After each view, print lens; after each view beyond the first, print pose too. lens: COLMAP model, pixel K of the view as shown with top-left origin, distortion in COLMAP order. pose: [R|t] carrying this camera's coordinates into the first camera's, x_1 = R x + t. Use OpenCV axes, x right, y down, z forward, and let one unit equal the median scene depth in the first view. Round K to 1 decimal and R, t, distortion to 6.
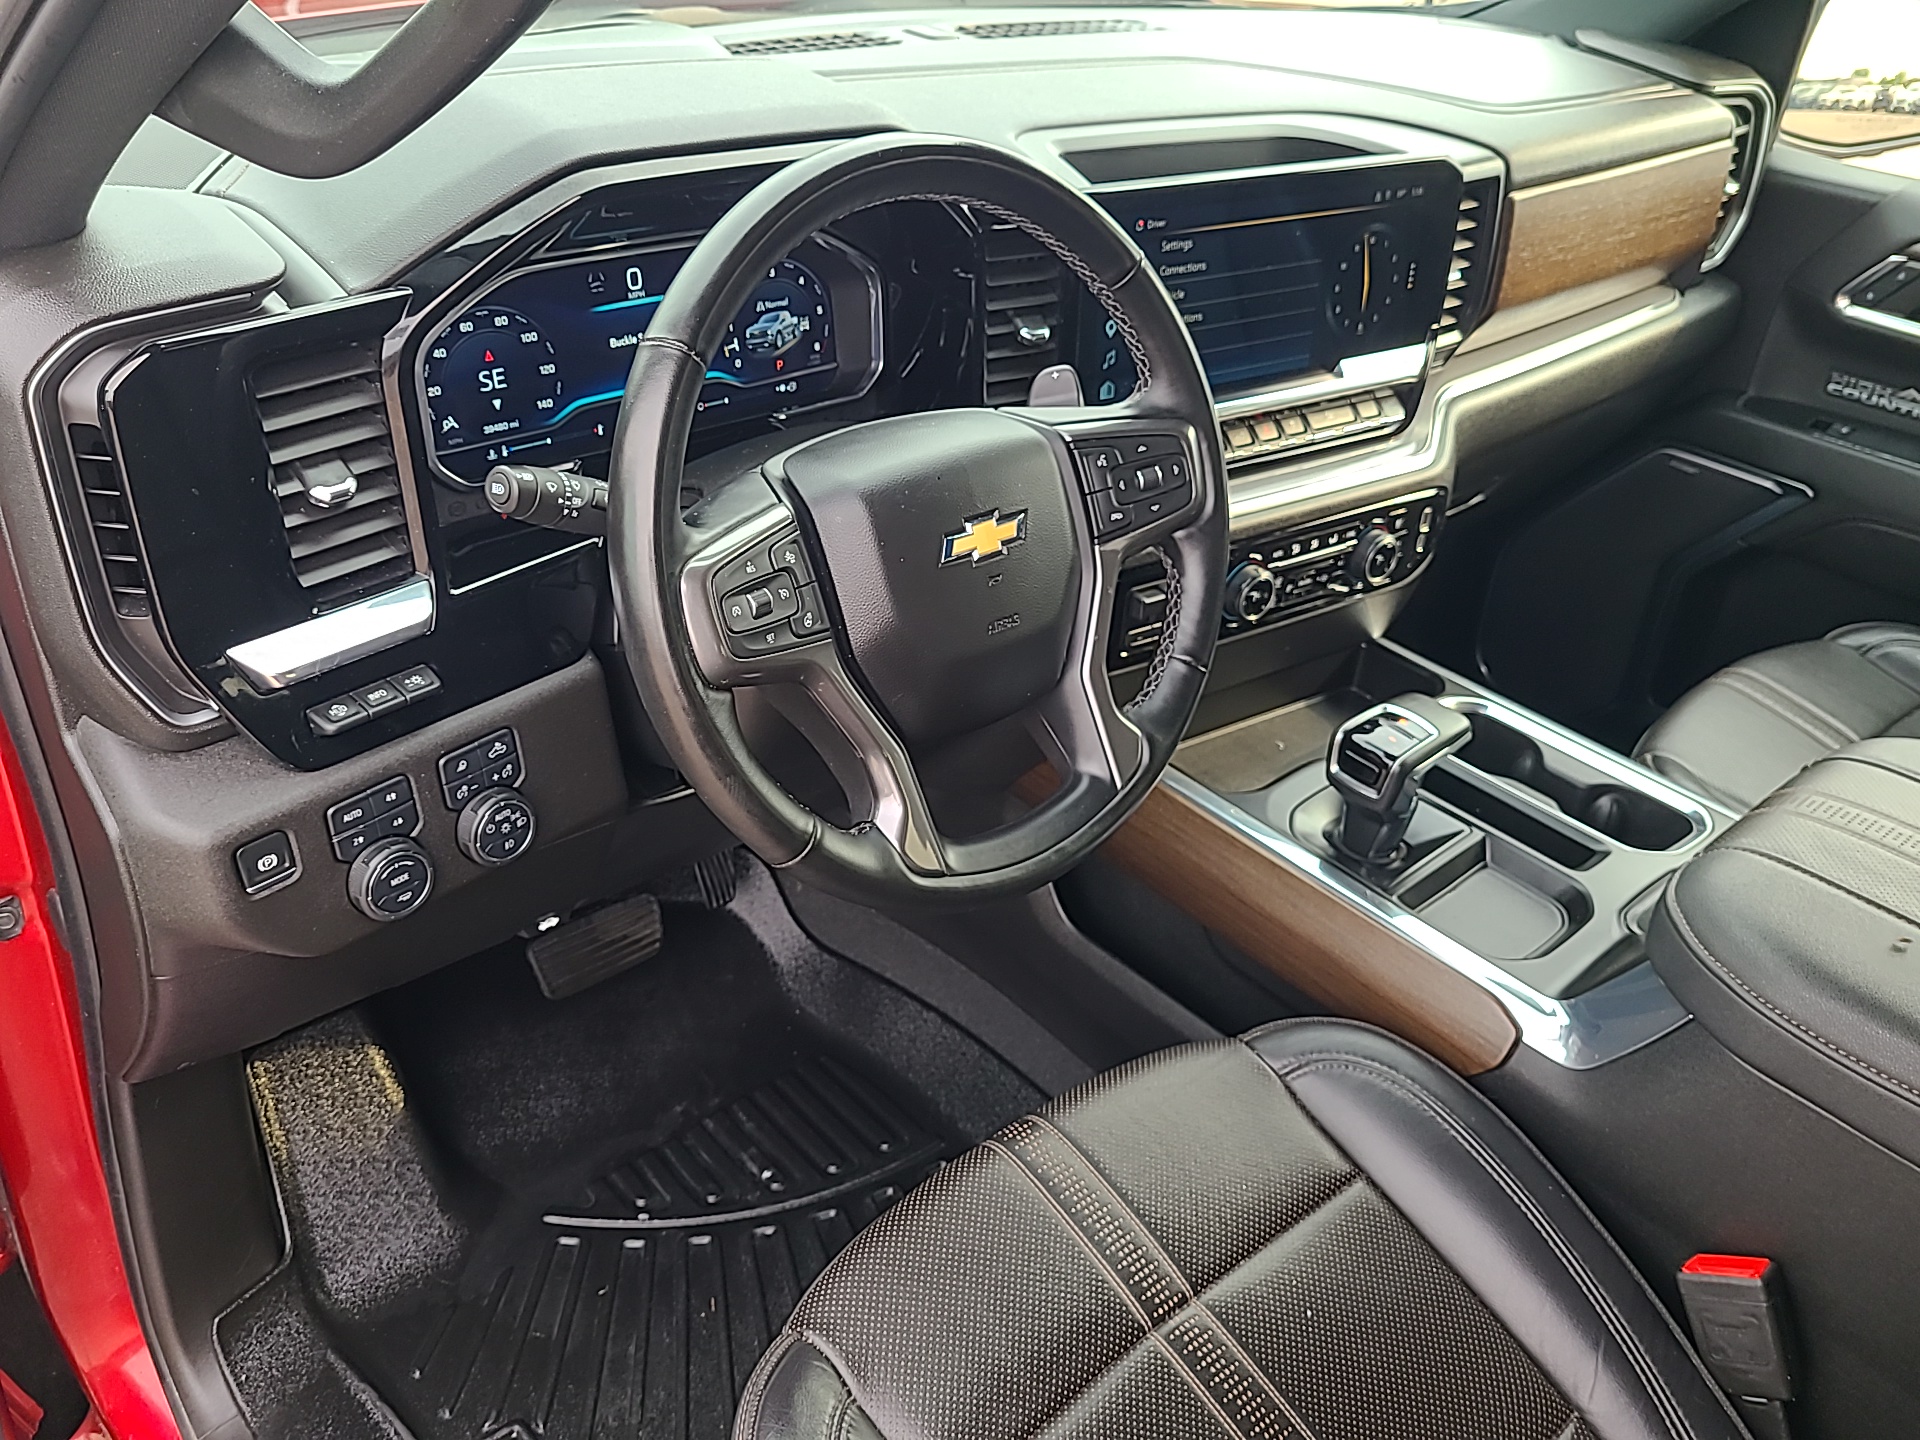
lens RADIAL K [[1461.9, 0, 962.1], [0, 1461.9, 700.7], [0, 0, 1]] dist [0.034941, 0.006538]
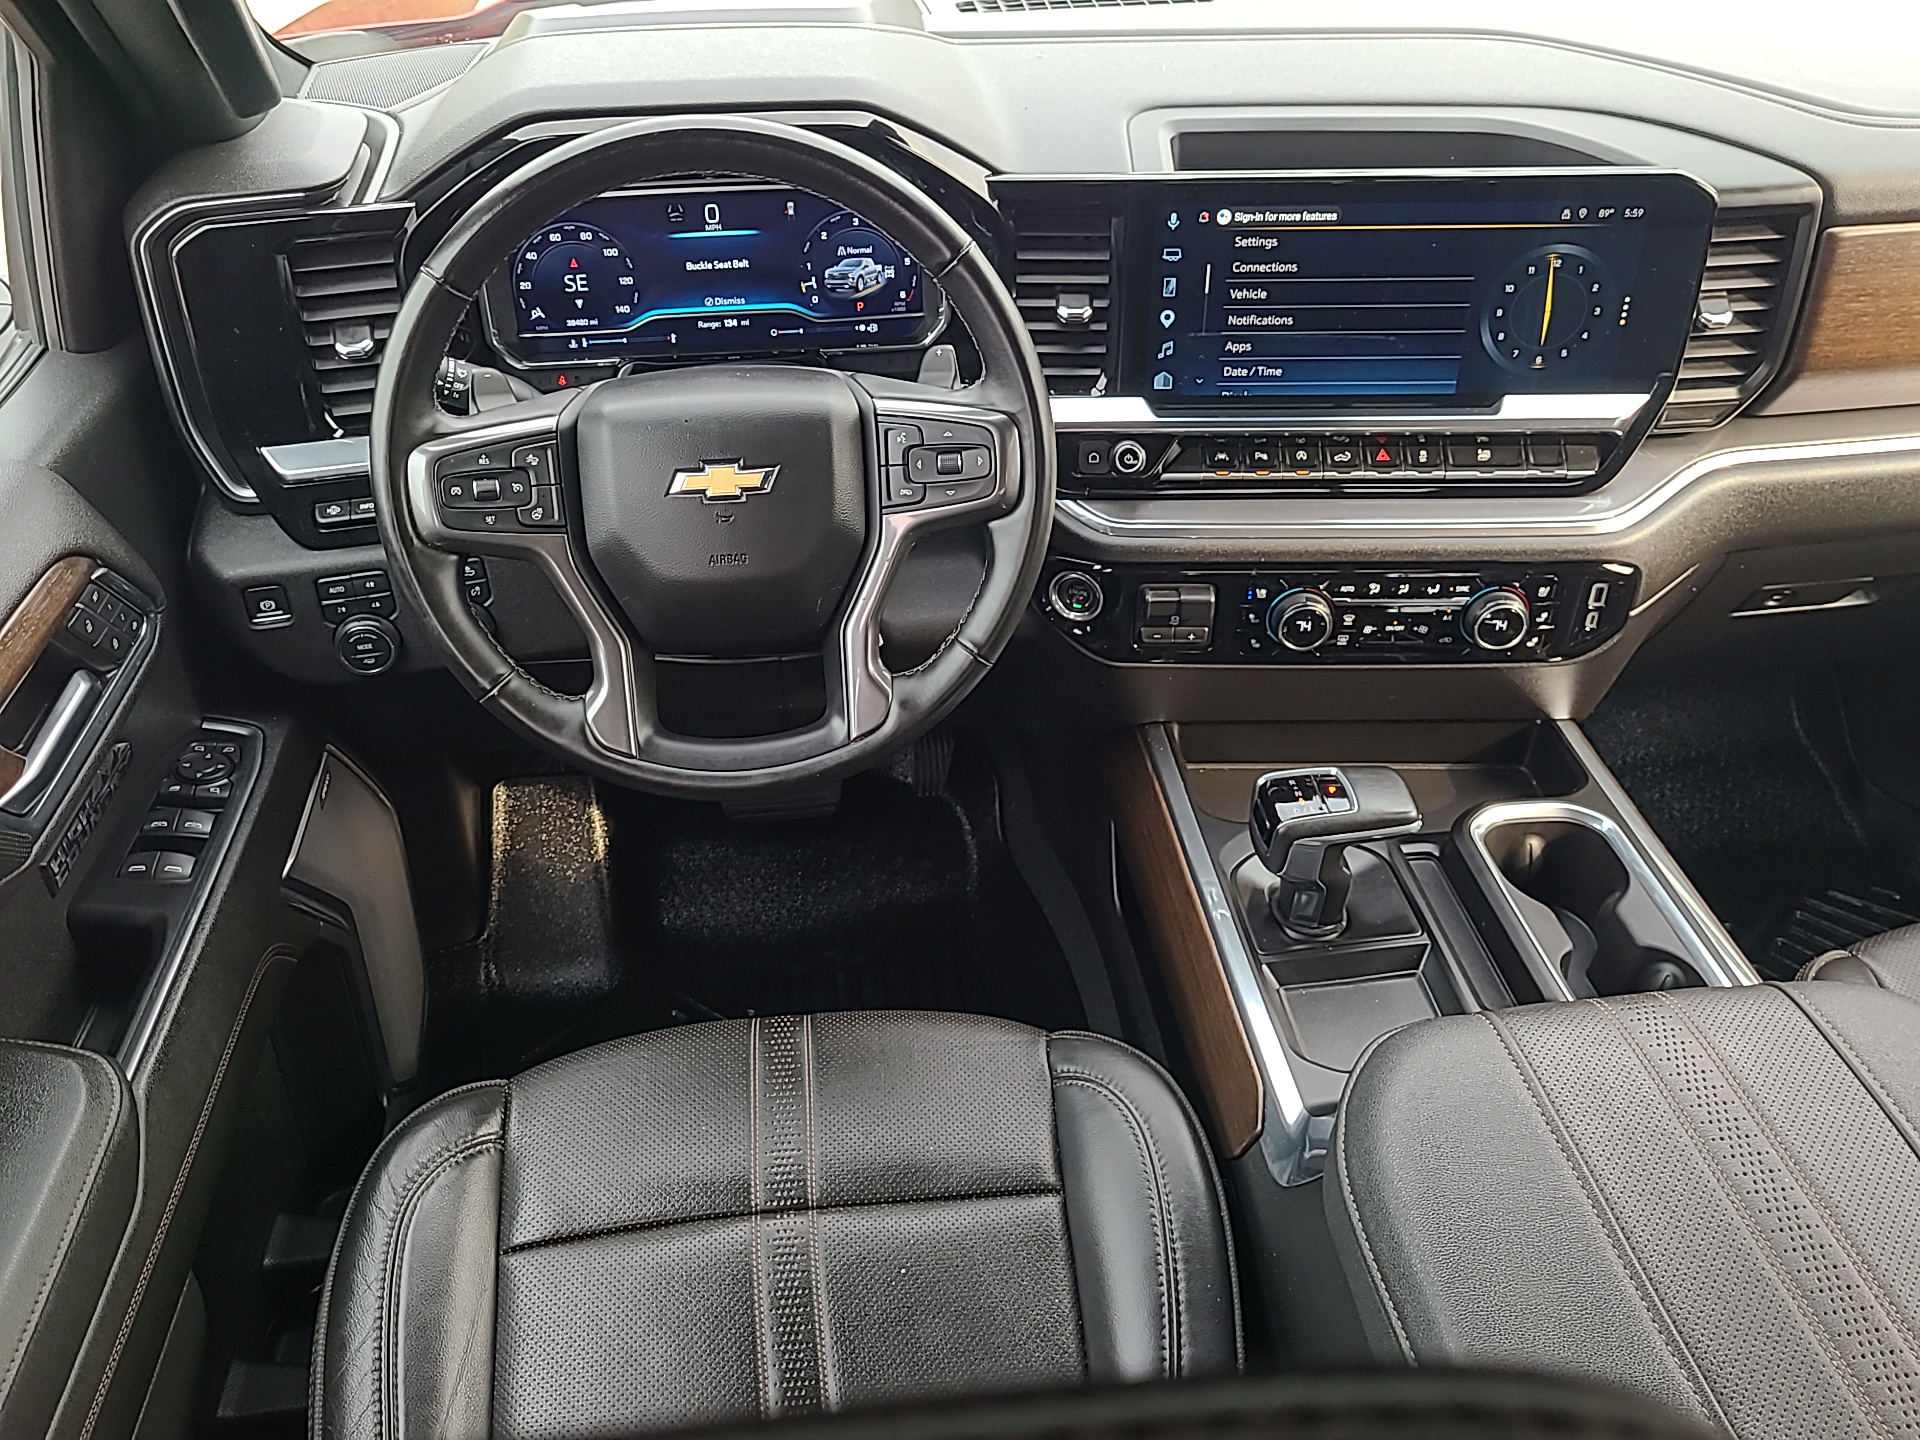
lens RADIAL K [[1514.4, 0, 960.0], [0, 1514.4, 720.0], [0, 0, 1]] dist [0.041245, -0.013453]
pose [[0.832792, 0.275791, -0.479998, 0.576441], [-0.247439, 0.961077, 0.122898, -0.090707], [0.495209, 0.016422, 0.868619, 0.053699]]
